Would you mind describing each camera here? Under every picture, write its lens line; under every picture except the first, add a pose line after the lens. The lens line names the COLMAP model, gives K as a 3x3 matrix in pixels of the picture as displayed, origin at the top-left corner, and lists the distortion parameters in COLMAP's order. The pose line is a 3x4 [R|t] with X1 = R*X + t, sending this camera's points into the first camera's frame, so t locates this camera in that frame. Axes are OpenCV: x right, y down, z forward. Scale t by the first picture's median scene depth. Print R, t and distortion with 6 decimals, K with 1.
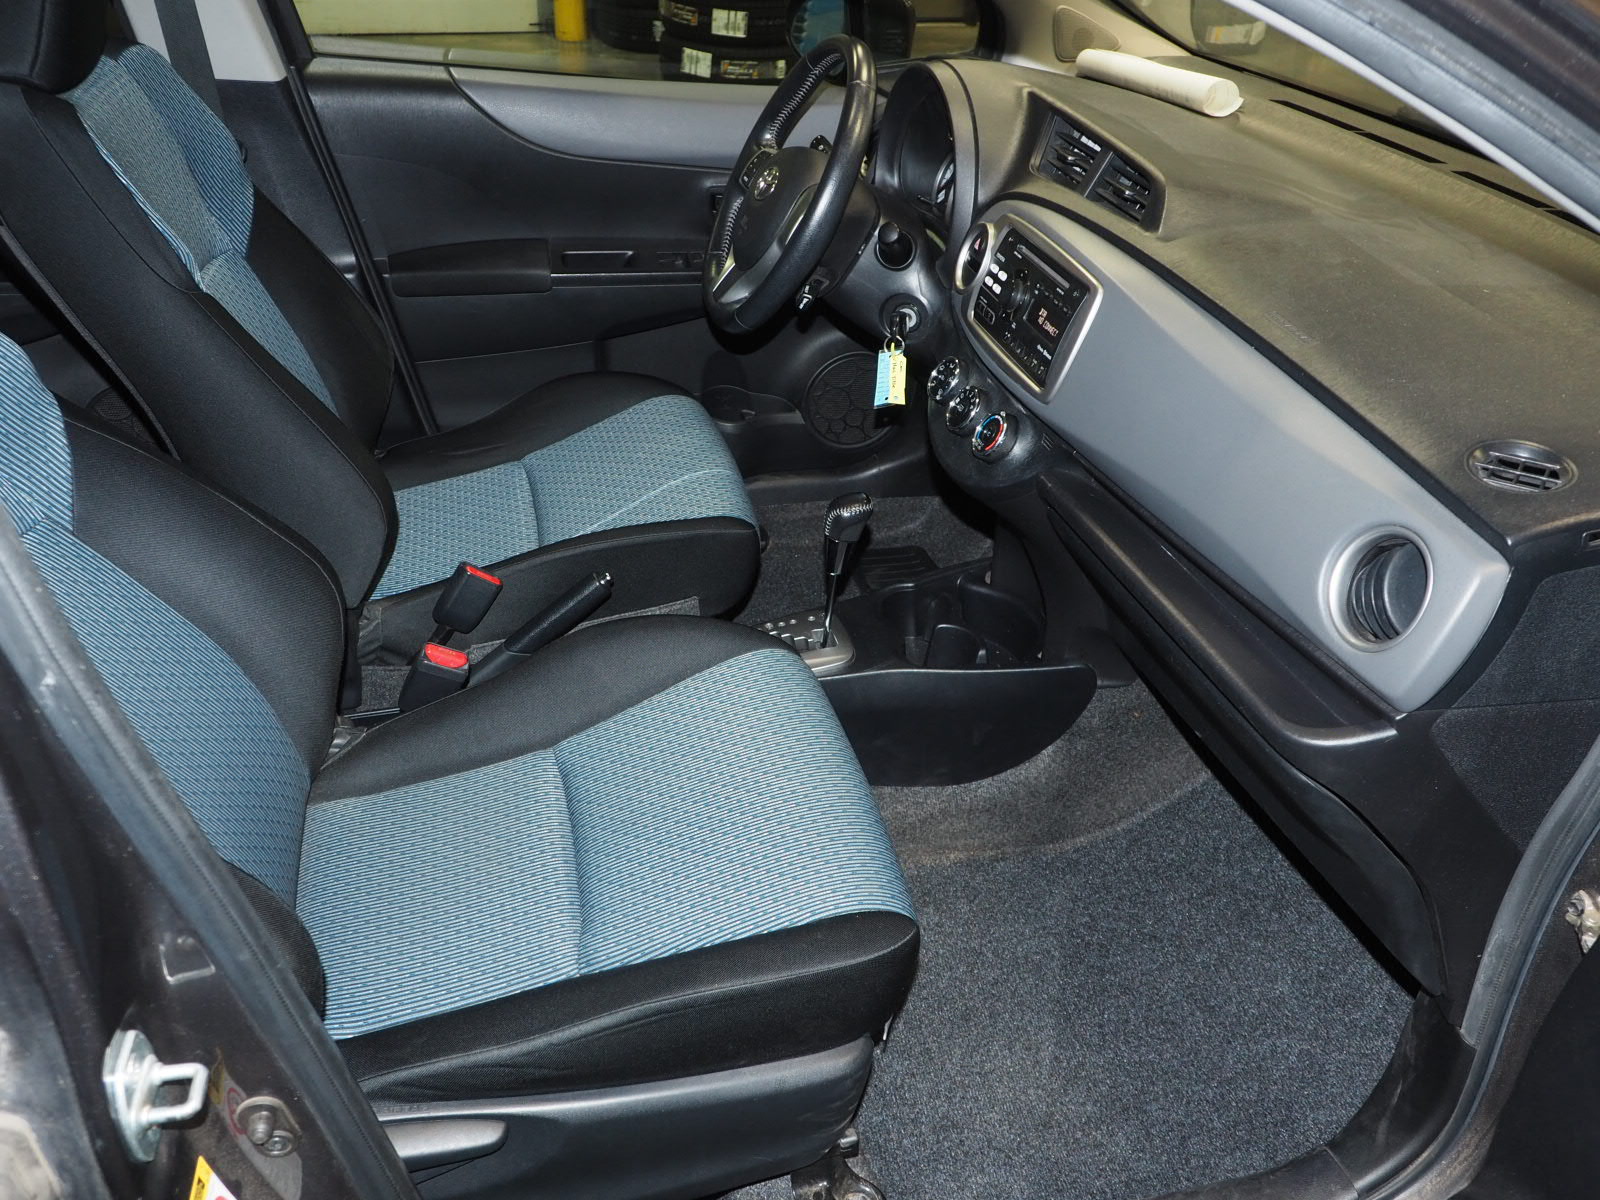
lens RADIAL K [[1352.0, 0, 800.0], [0, 1352.0, 600.0], [0, 0, 1]] dist [0.005509, -0.070150]
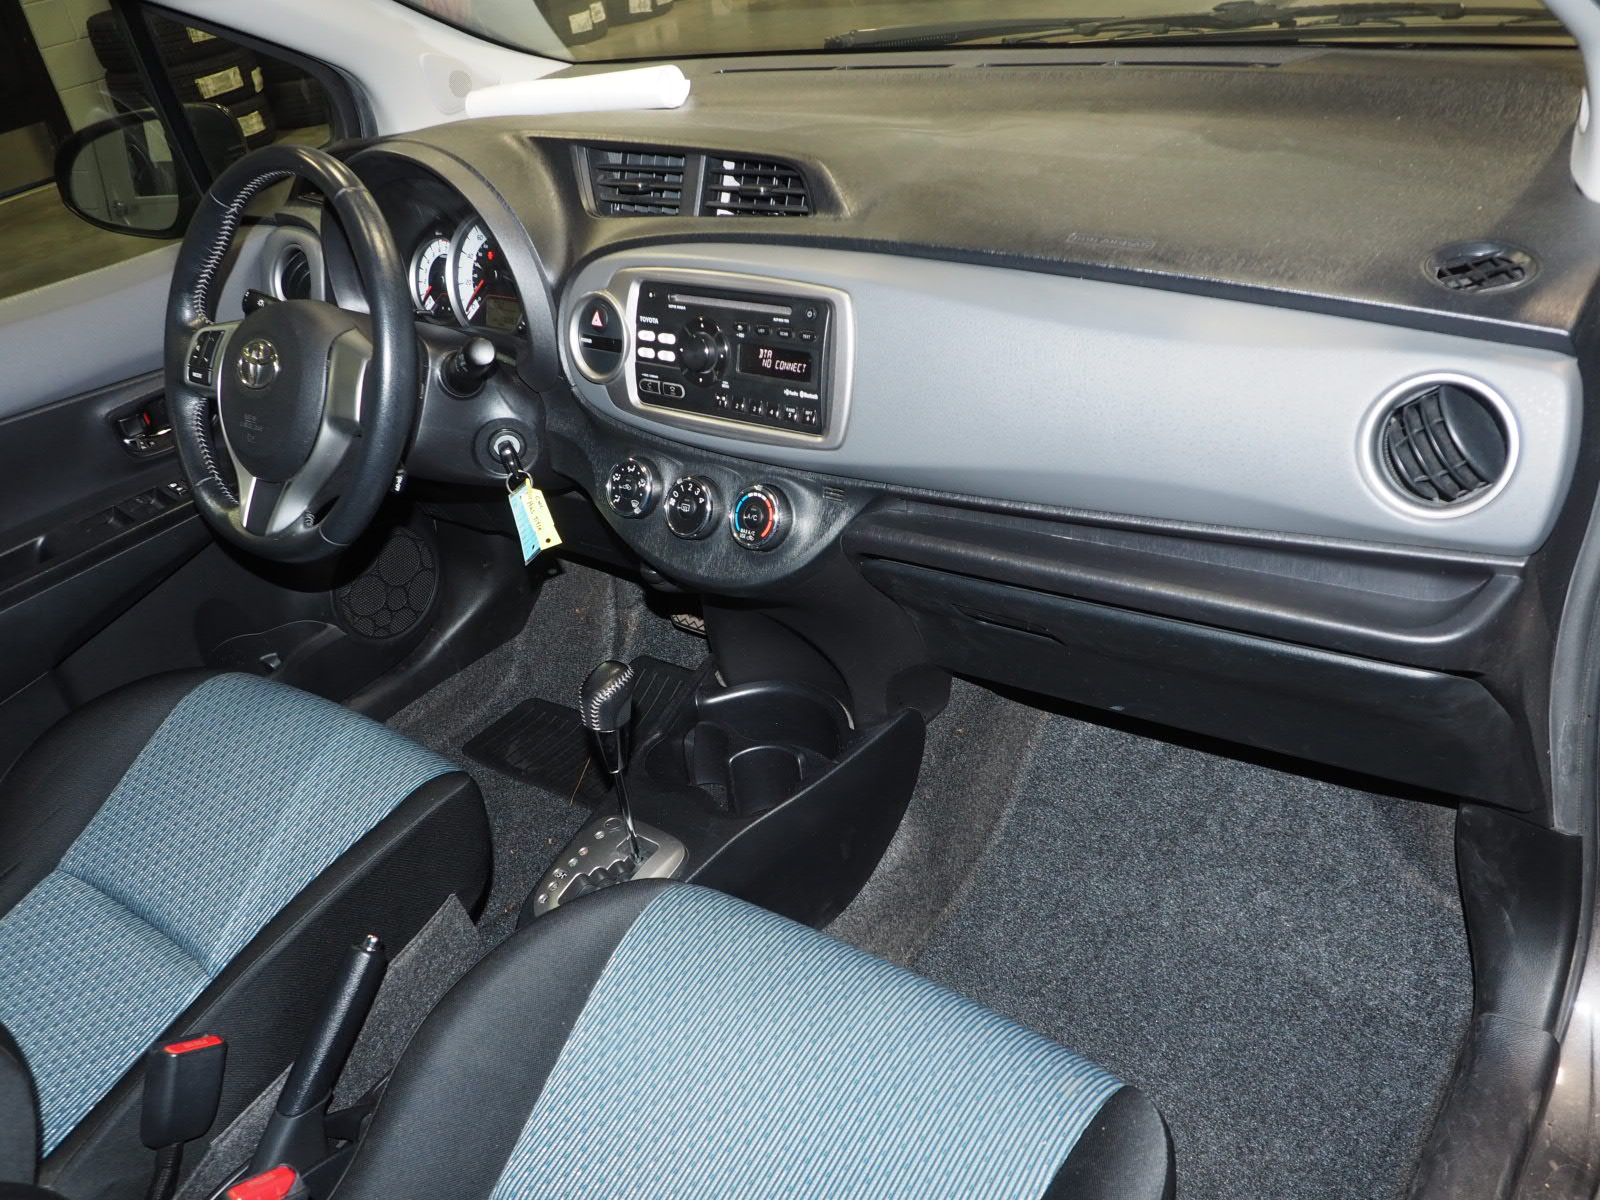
lens RADIAL K [[1352.0, 0, 800.0], [0, 1352.0, 600.0], [0, 0, 1]] dist [0.005509, -0.070150]
pose [[0.762971, -0.462518, 0.451611, -0.211424], [0.482610, 0.872348, 0.078074, -0.120618], [-0.430073, 0.158384, 0.888792, 0.257515]]
